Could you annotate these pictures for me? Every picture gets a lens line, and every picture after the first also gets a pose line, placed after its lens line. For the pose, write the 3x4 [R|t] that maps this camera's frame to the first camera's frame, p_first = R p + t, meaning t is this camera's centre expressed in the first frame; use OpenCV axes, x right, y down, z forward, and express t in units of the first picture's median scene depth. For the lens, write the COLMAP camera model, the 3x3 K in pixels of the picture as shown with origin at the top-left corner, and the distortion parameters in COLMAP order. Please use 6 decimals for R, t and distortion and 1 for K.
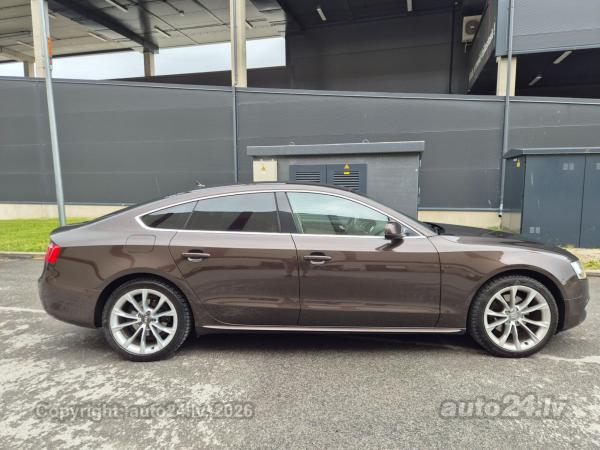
lens RADIAL K [[402.3, 0, 300.3], [0, 402.3, 226.9], [0, 0, 1]] dist [0.038446, -0.003445]
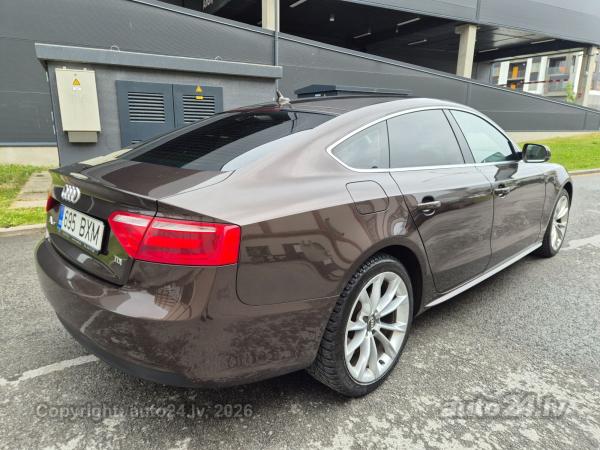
lens RADIAL K [[402.3, 0, 300.2], [0, 402.3, 224.2], [0, 0, 1]] dist [0.038446, -0.003445]
pose [[0.717909, -0.155020, 0.678657, -0.329620], [0.054808, 0.984451, 0.166892, -0.007896], [-0.693976, -0.082617, 0.715242, 0.259558]]
